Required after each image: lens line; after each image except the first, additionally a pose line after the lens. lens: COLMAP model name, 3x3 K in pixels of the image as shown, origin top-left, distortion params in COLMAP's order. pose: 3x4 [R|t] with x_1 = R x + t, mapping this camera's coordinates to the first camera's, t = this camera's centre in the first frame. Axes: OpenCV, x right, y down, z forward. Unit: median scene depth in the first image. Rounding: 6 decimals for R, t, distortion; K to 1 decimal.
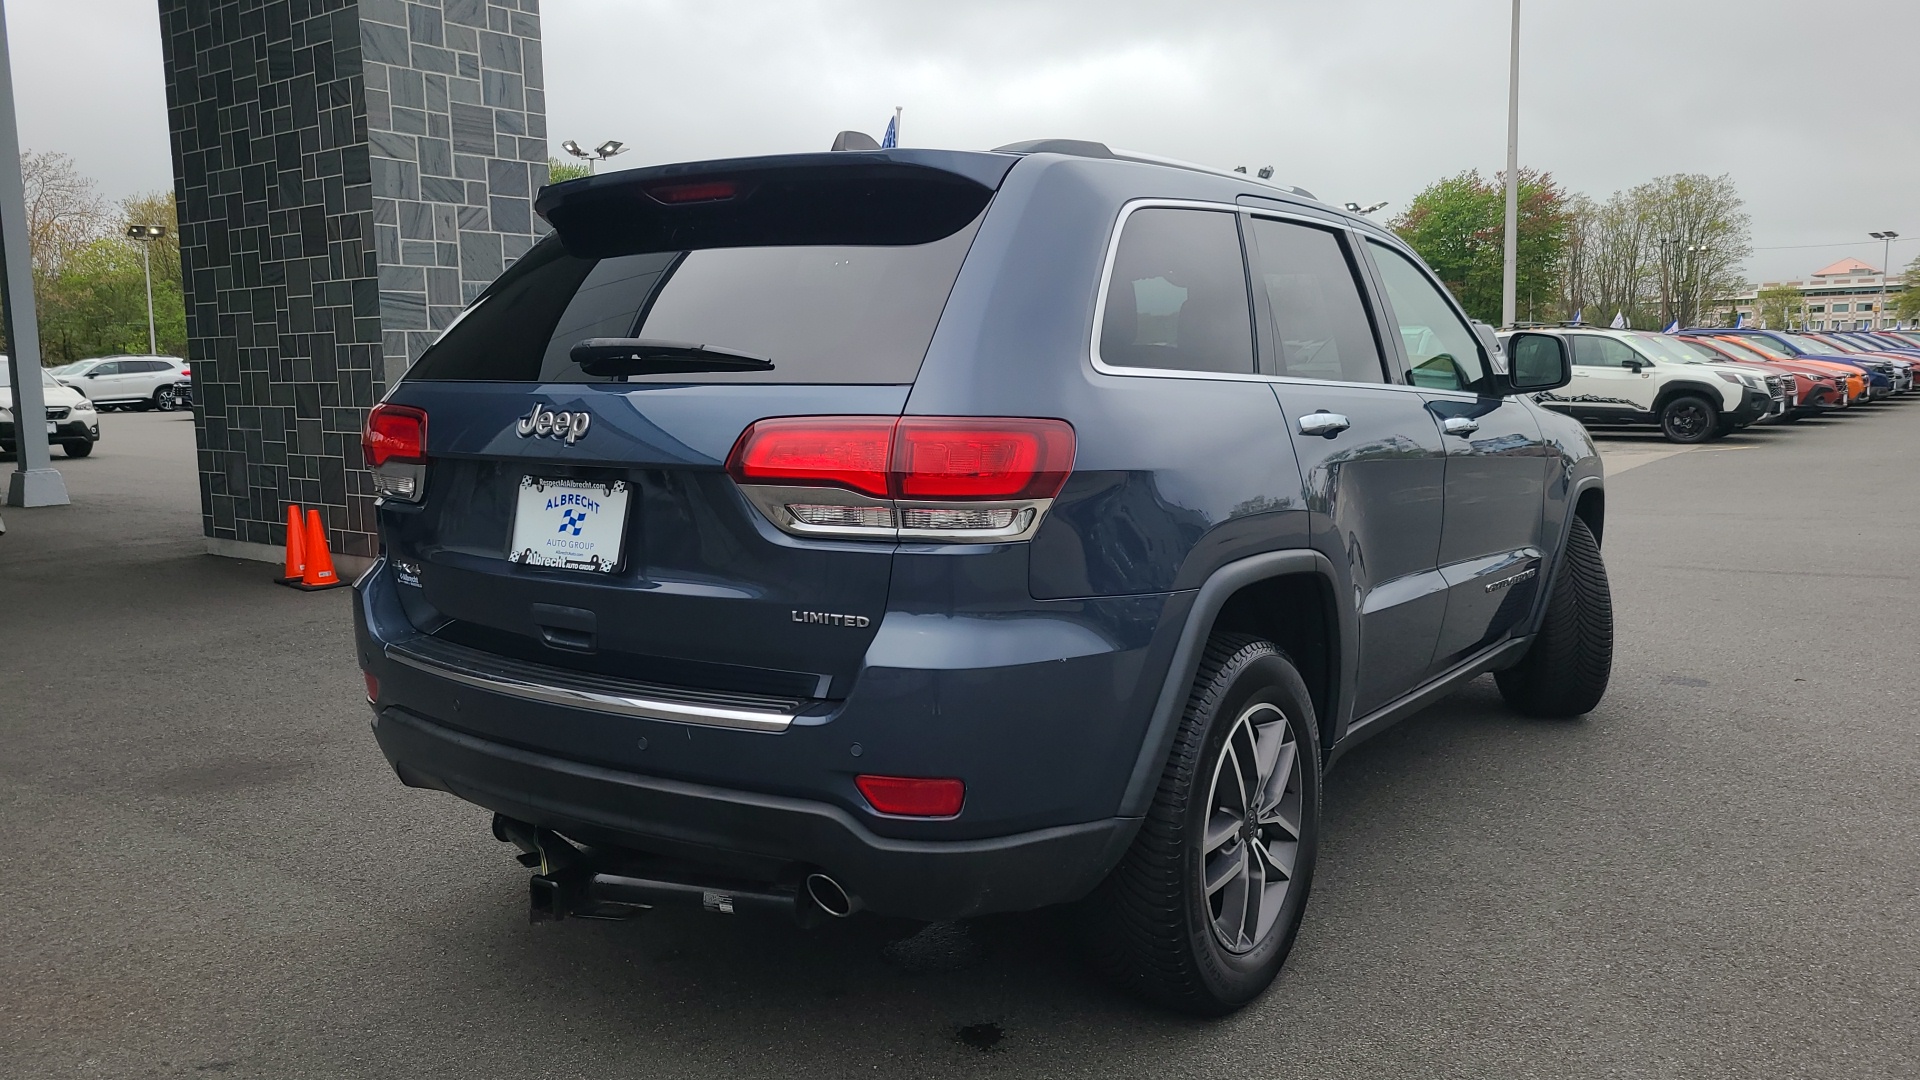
lens RADIAL K [[1502.8, 0, 926.2], [0, 1502.8, 518.3], [0, 0, 1]] dist [0.057530, -0.012382]
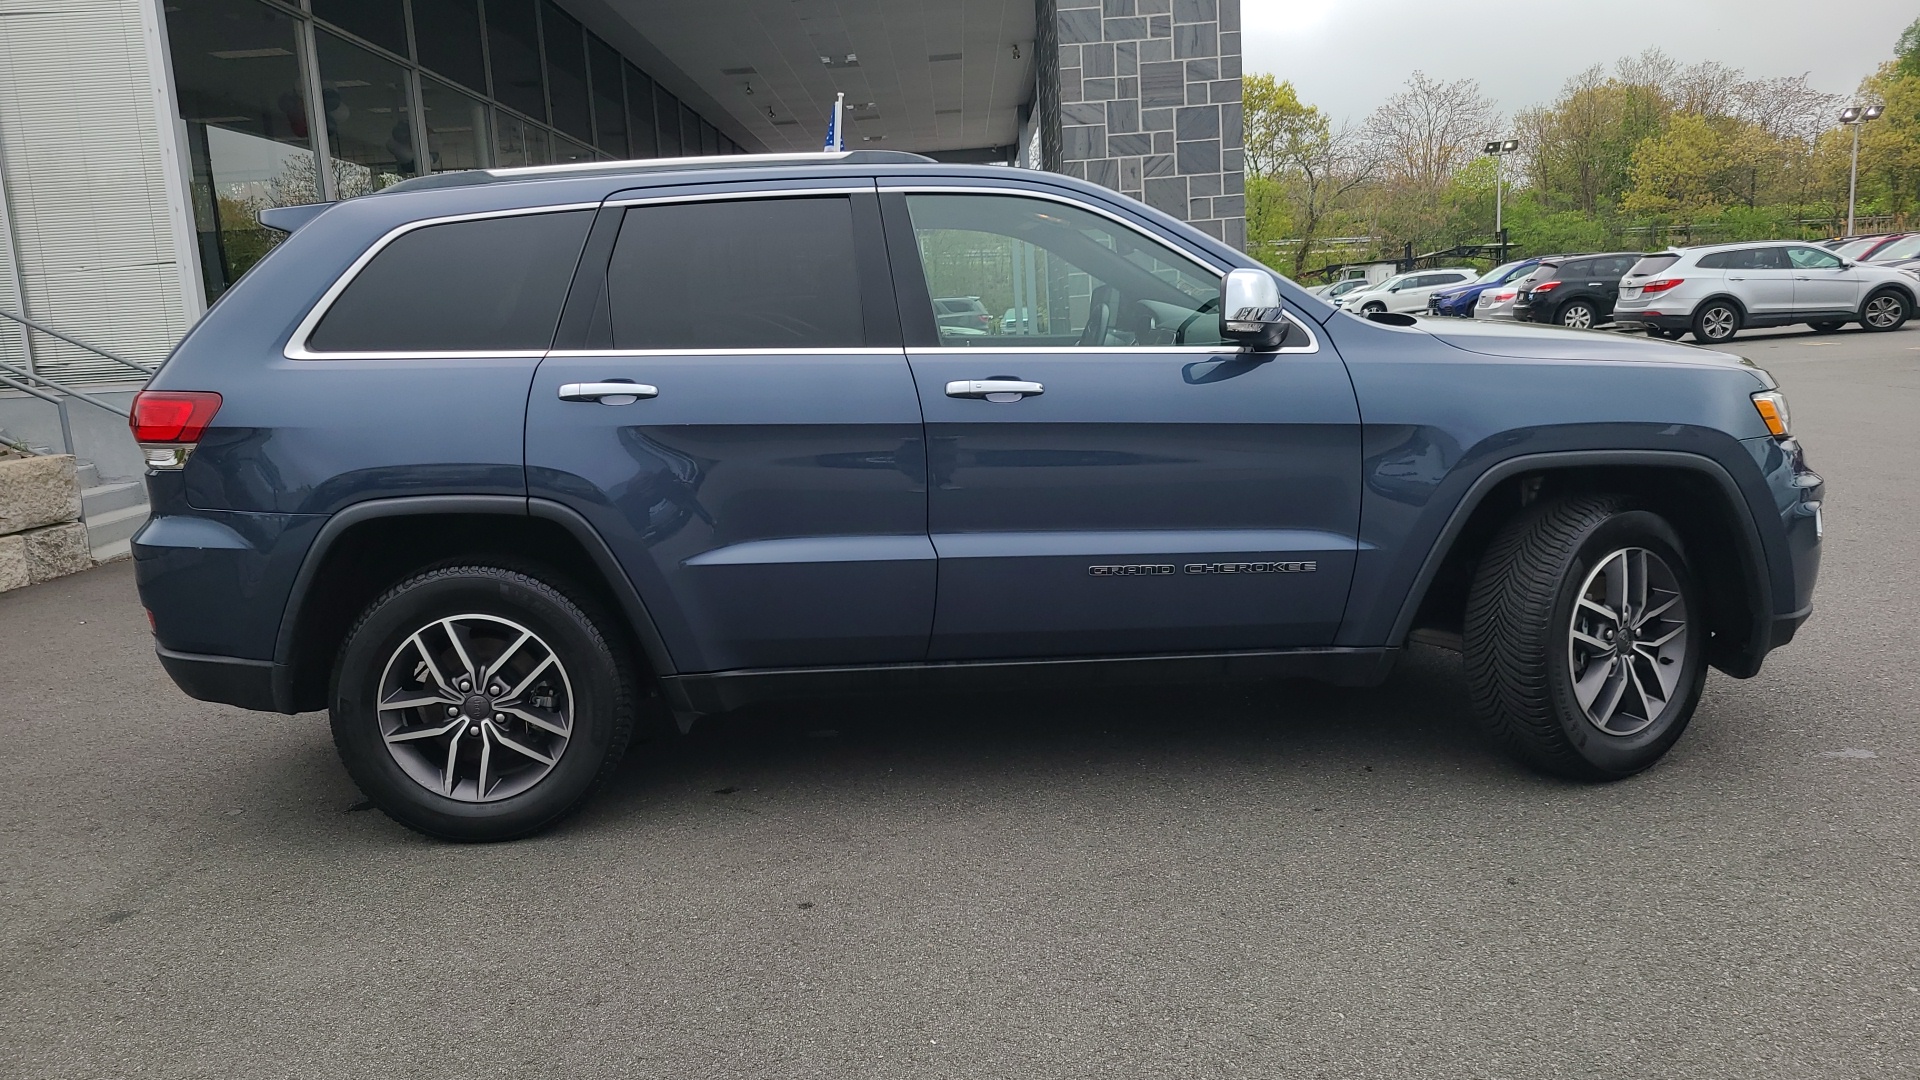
lens RADIAL K [[1535.9, 0, 960.0], [0, 1535.9, 540.0], [0, 0, 1]] dist [0.058733, -0.001066]
pose [[0.558837, 0.102163, -0.822960, 0.589181], [-0.034615, 0.994391, 0.099940, -0.032736], [0.828555, -0.027363, 0.559239, 0.236441]]
